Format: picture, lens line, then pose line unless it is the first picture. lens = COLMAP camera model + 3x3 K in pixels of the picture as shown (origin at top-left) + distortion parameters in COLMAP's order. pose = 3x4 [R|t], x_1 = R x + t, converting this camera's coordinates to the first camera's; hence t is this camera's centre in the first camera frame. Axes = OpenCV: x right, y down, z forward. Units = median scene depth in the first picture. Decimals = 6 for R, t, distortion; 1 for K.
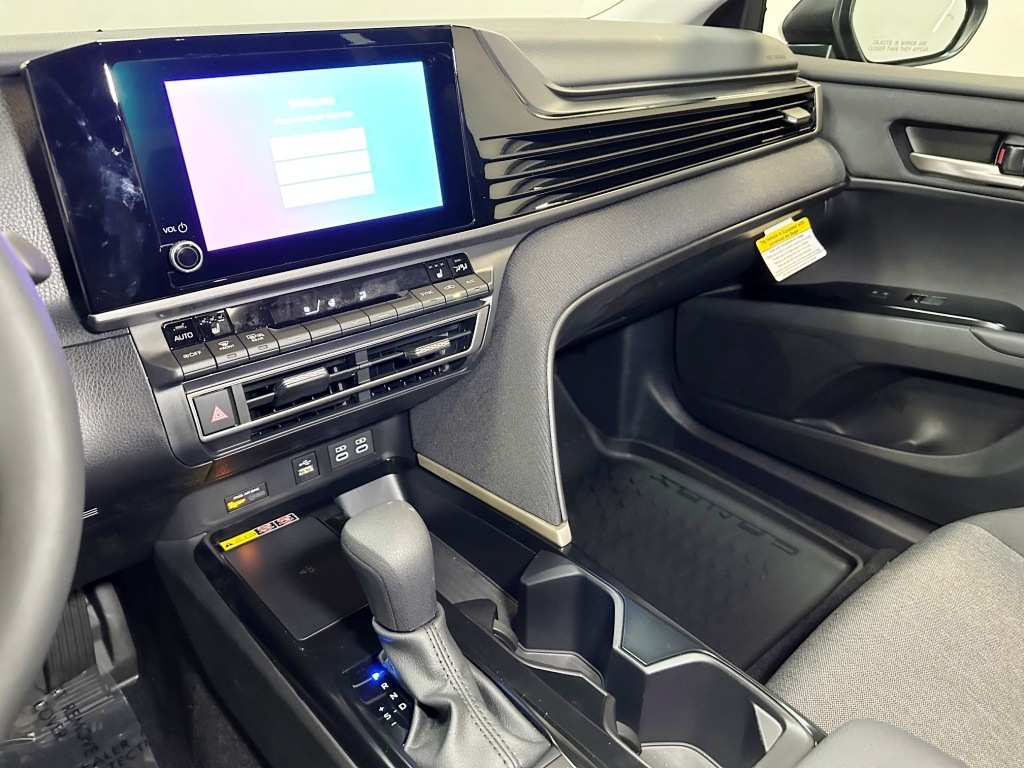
lens RADIAL K [[717.8, 0, 516.3], [0, 717.8, 394.1], [0, 0, 1]] dist [0.030744, -0.033198]
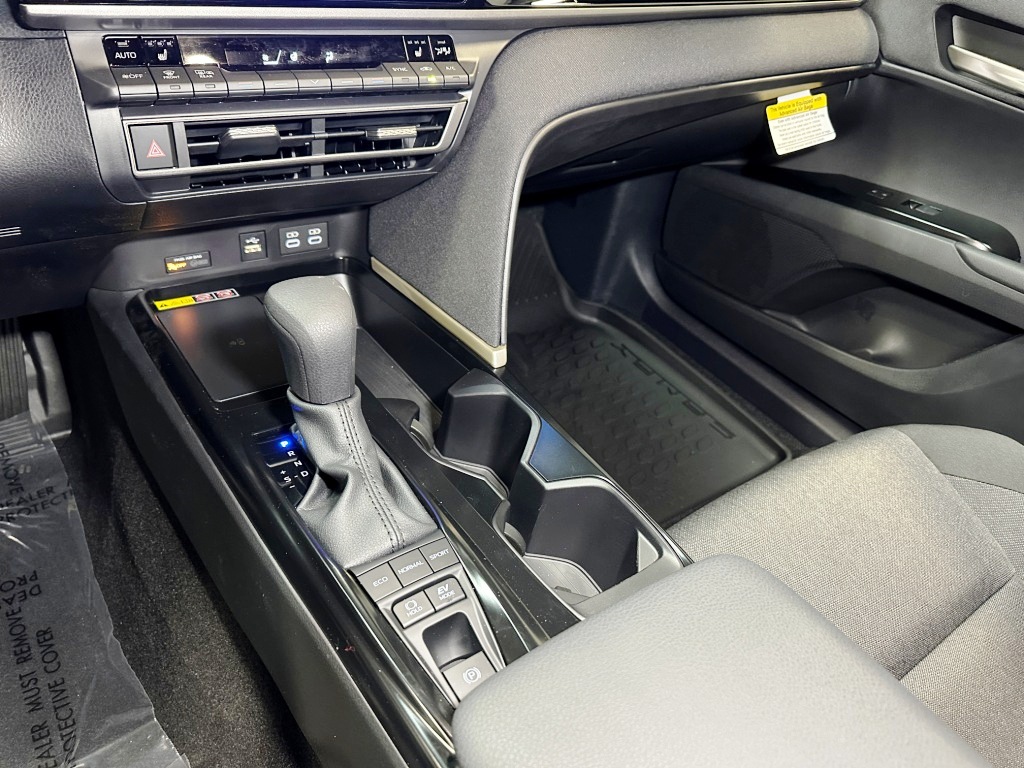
lens RADIAL K [[717.8, 0, 517.5], [0, 717.8, 392.2], [0, 0, 1]] dist [0.030744, -0.033198]
pose [[0.981982, 0.184183, 0.042290, 0.047477], [-0.188736, 0.967137, 0.170368, 0.057374], [-0.009522, -0.175280, 0.984473, 0.008465]]
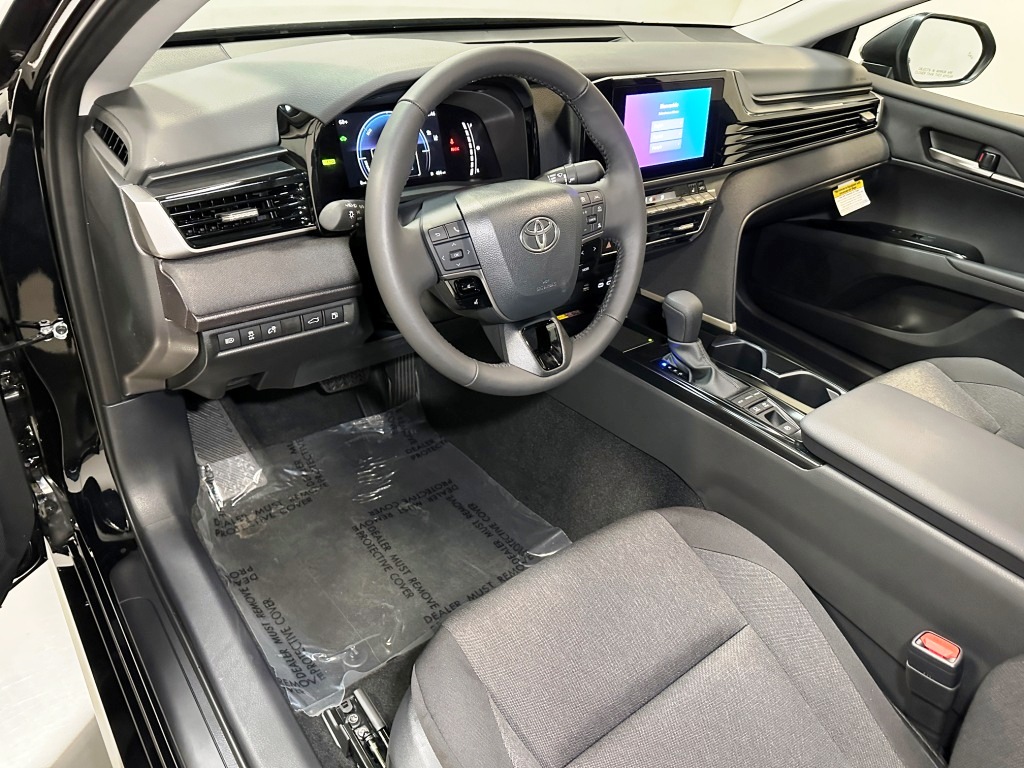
lens RADIAL K [[717.8, 0, 505.3], [0, 717.8, 393.8], [0, 0, 1]] dist [0.030744, -0.033198]
pose [[0.993784, 0.109086, 0.022240, -0.489122], [-0.110845, 0.988131, 0.106353, 0.193016], [-0.010375, -0.108157, 0.994080, -0.859265]]
